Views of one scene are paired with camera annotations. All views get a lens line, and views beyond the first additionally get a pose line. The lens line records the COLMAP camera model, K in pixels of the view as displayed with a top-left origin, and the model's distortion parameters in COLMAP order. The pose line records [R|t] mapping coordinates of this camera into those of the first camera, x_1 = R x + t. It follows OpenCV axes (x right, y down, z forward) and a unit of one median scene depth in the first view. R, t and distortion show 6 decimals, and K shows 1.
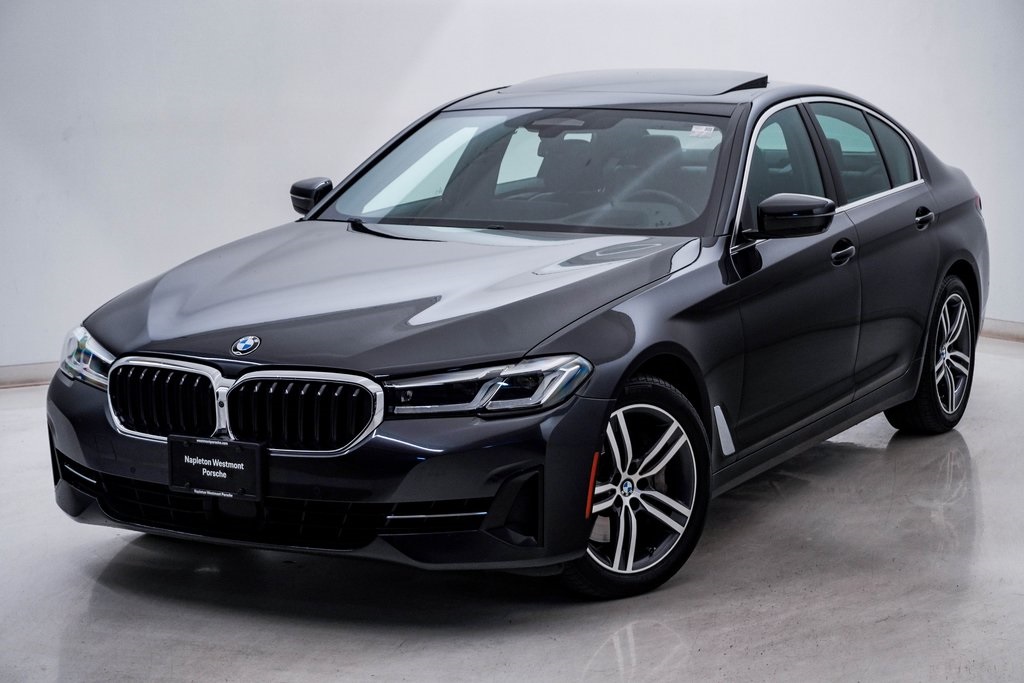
lens RADIAL K [[2168.8, 0, 510.8], [0, 2168.8, 340.9], [0, 0, 1]] dist [0.021570, 0.000000]
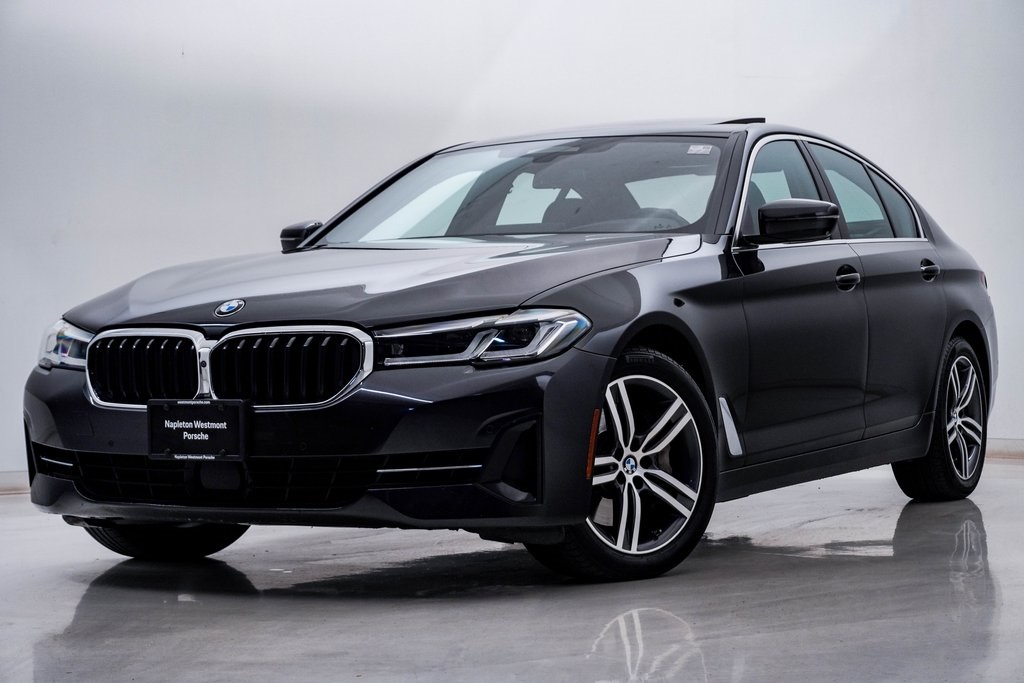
lens RADIAL K [[2168.8, 0, 512.8], [0, 2168.8, 341.9], [0, 0, 1]] dist [0.021570, 0.000000]
pose [[0.999912, -0.013226, 0.001168, 0.001742], [0.013263, 0.990856, -0.134273, 0.141299], [0.000619, 0.134276, 0.990944, 0.048430]]
